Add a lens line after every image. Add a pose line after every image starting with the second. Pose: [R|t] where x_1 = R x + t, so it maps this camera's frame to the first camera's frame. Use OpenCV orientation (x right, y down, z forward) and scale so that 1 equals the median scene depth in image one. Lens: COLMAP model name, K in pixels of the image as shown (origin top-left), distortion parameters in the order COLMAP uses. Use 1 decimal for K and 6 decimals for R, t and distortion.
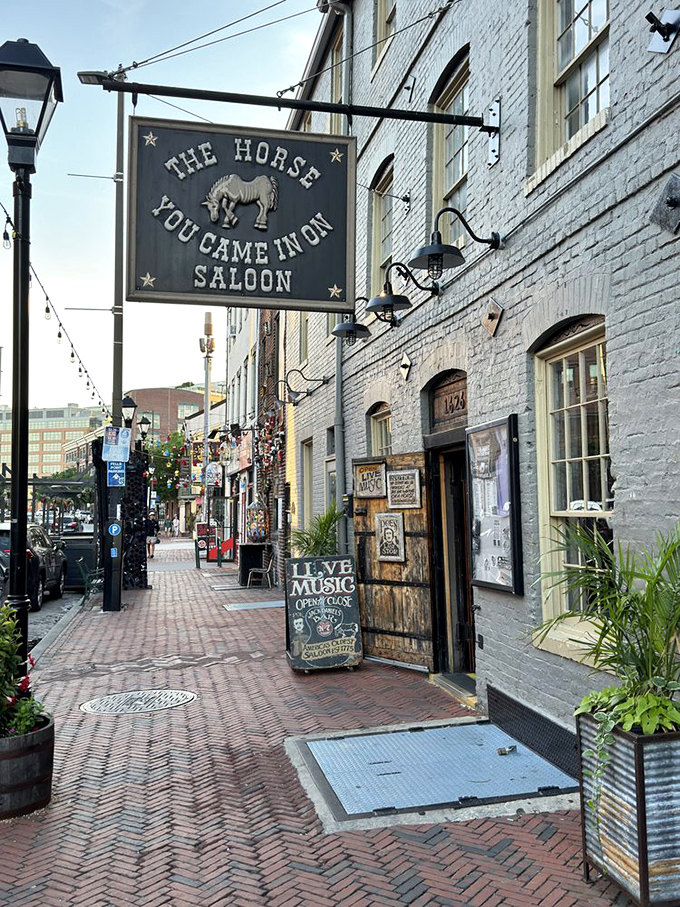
lens RADIAL K [[692.7, 0, 340.0], [0, 692.7, 453.5], [0, 0, 1]] dist [0.108889, -0.138561]
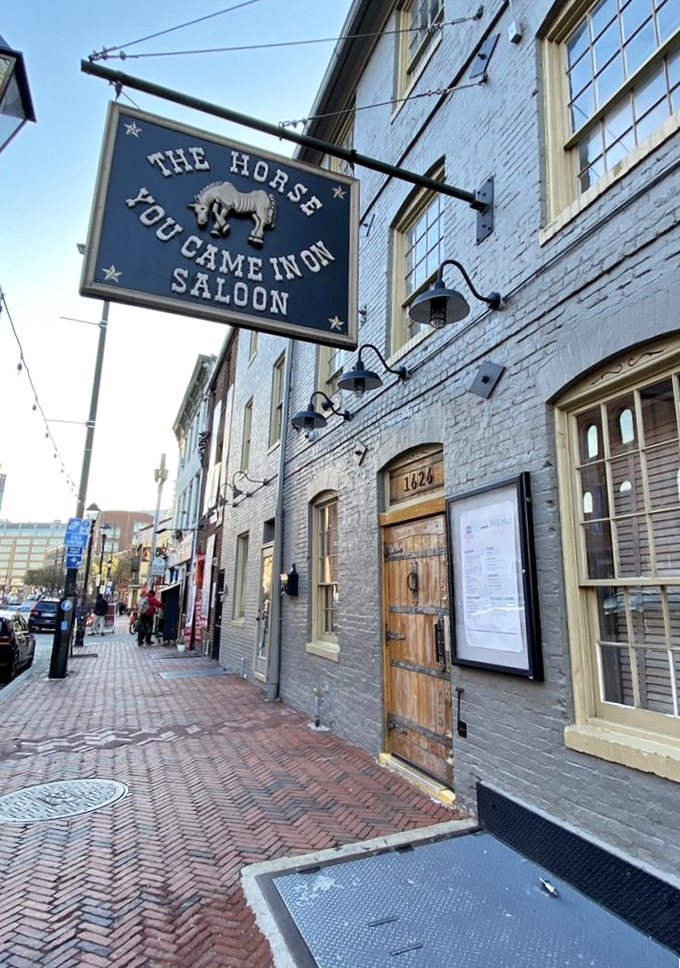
lens RADIAL K [[515.7, 0, 351.6], [0, 515.7, 485.4], [0, 0, 1]] dist [0.041834, -0.033436]
pose [[0.984704, 0.058903, 0.163980, -0.082805], [-0.037296, 0.990567, -0.131856, 0.057443], [-0.170200, 0.123724, 0.977612, 0.378439]]
